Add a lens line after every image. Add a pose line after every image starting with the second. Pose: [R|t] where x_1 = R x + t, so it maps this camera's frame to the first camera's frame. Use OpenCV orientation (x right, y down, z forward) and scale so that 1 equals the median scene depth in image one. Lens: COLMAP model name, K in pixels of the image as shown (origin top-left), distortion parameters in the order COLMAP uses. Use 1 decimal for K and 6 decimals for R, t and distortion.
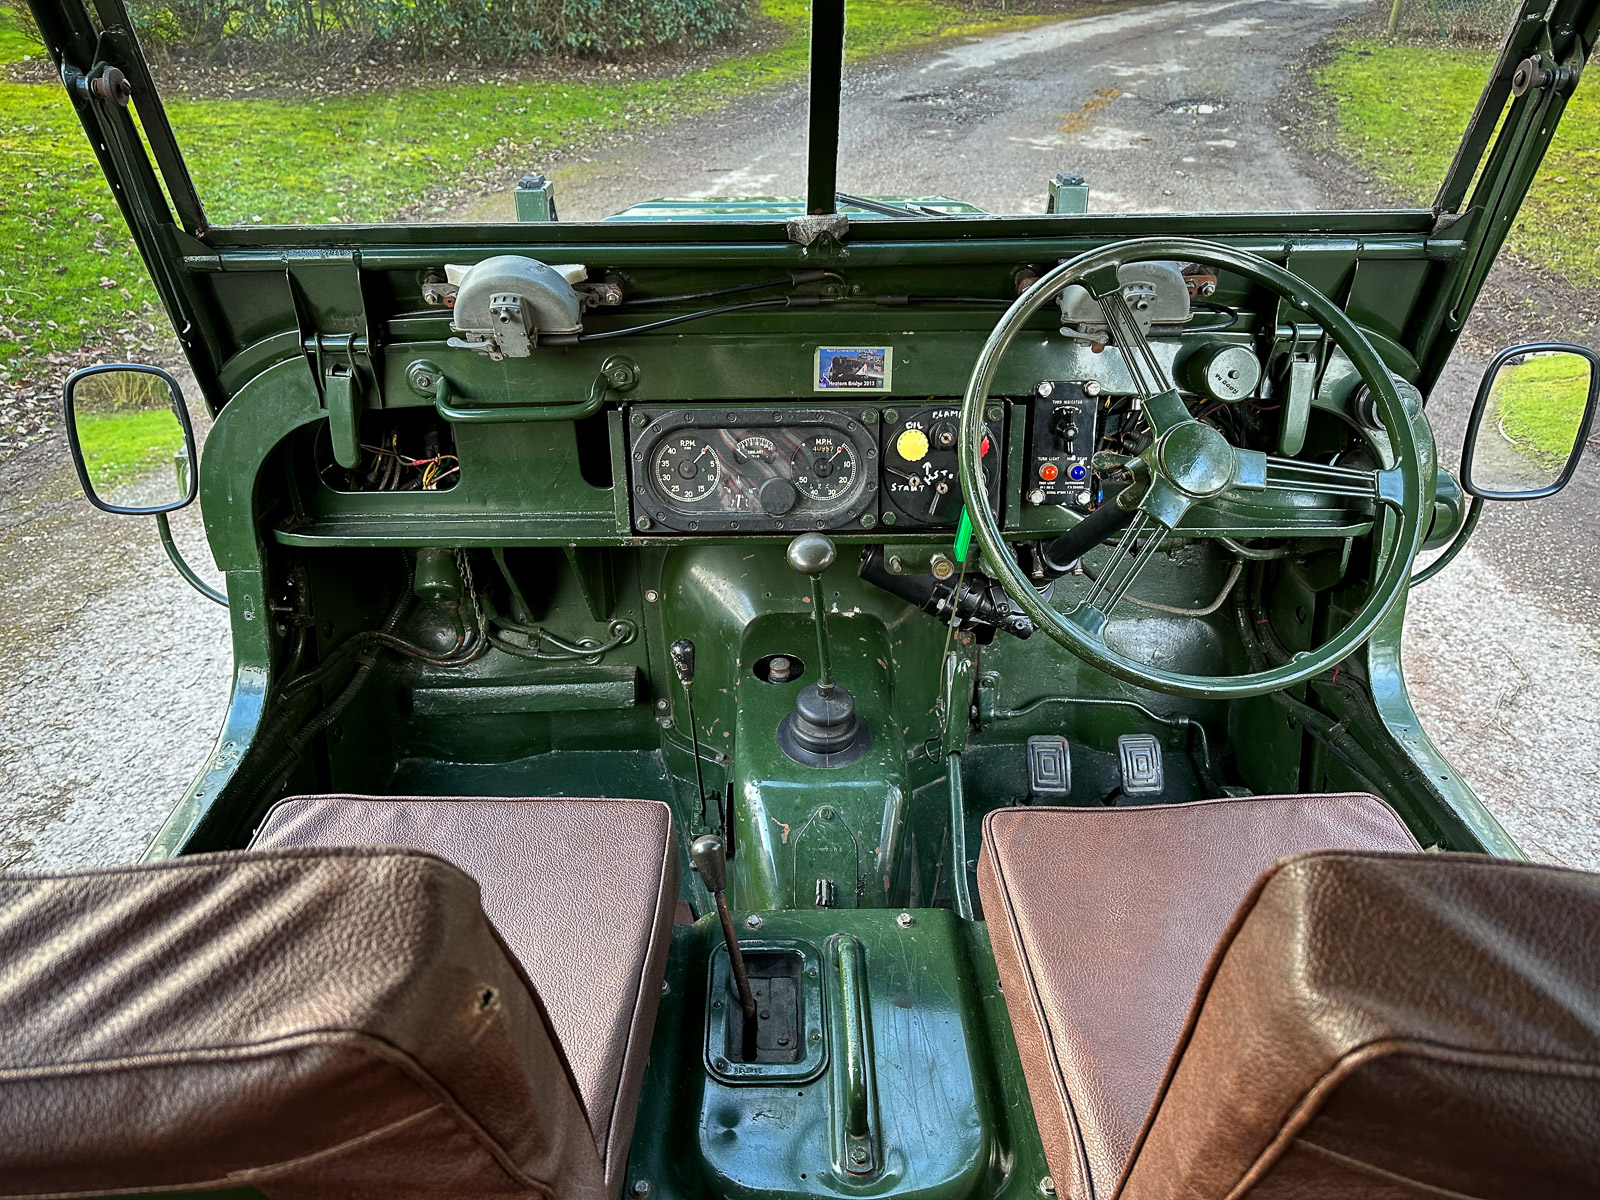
lens RADIAL K [[1116.5, 0, 788.4], [0, 1116.5, 542.7], [0, 0, 1]] dist [0.396796, -0.315450]
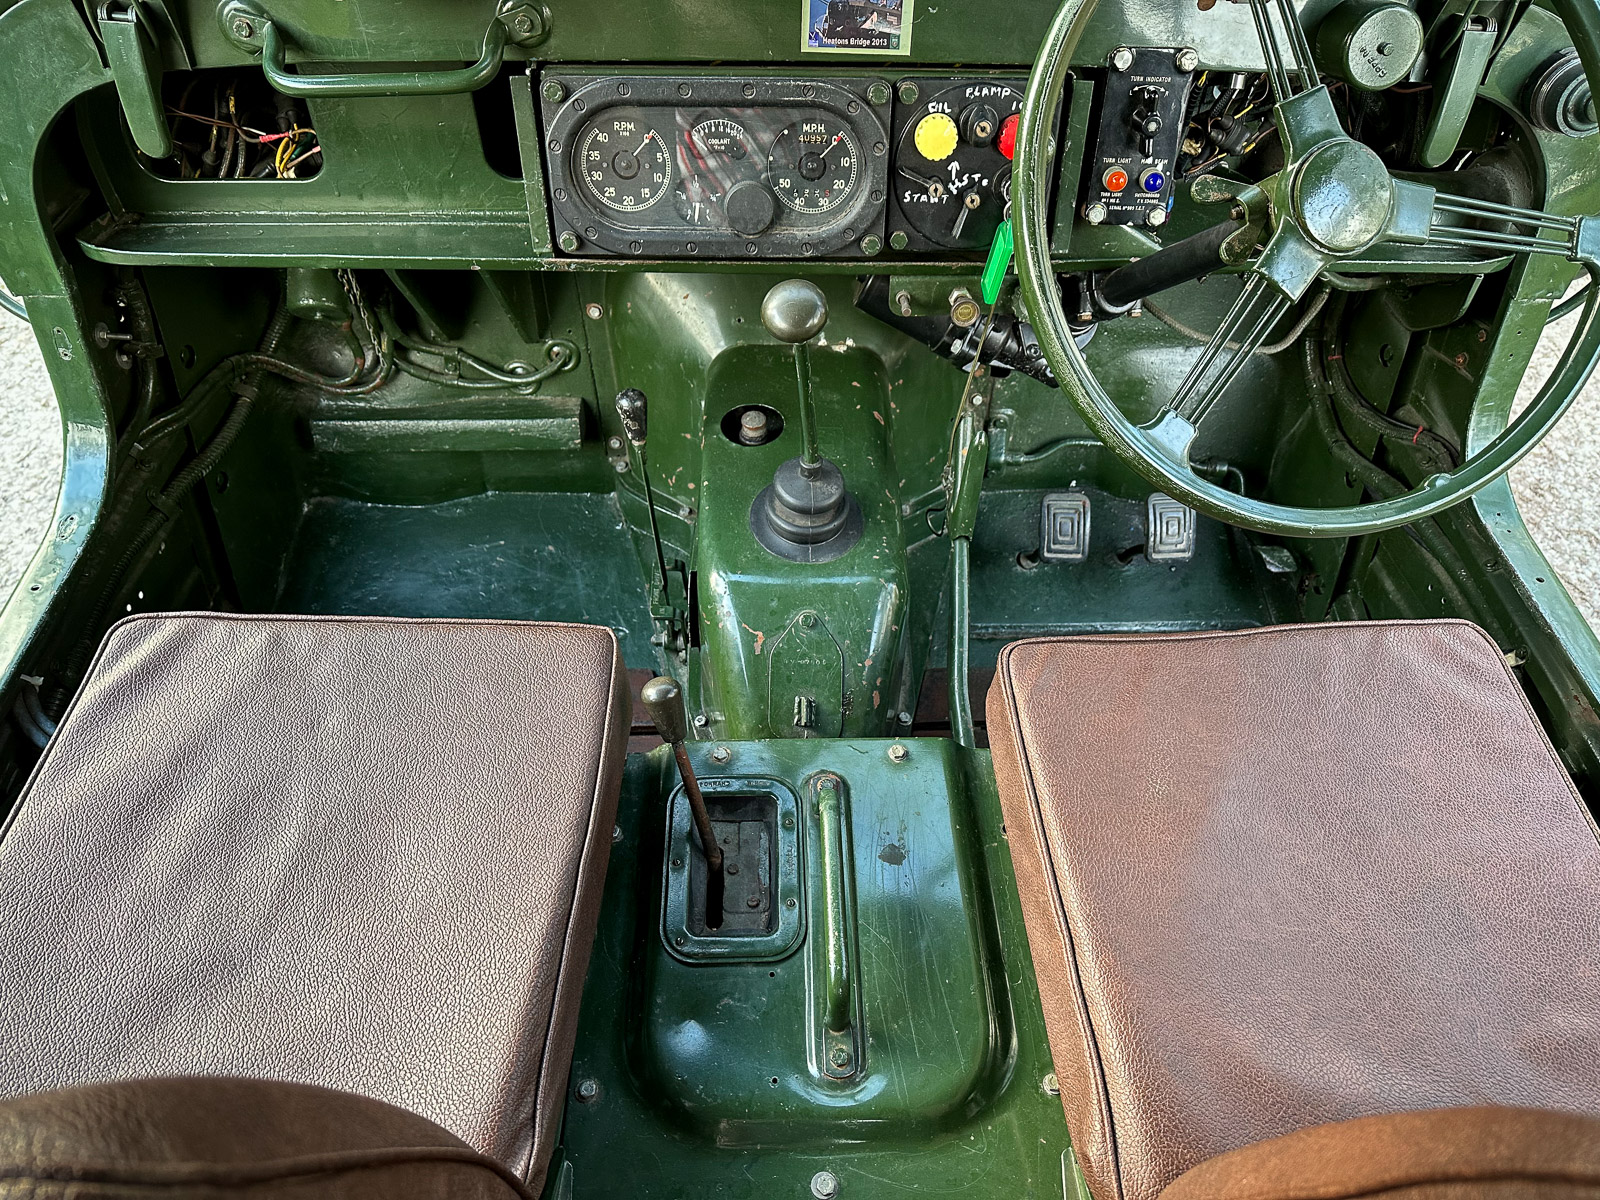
lens RADIAL K [[1251.4, 0, 800.0], [0, 1251.4, 600.0], [0, 0, 1]] dist [0.194688, -0.159531]
pose [[0.999565, 0.006822, 0.028684, 0.001066], [-0.014971, 0.955557, 0.294425, -0.042308], [-0.025400, -0.294727, 0.955244, 0.120686]]
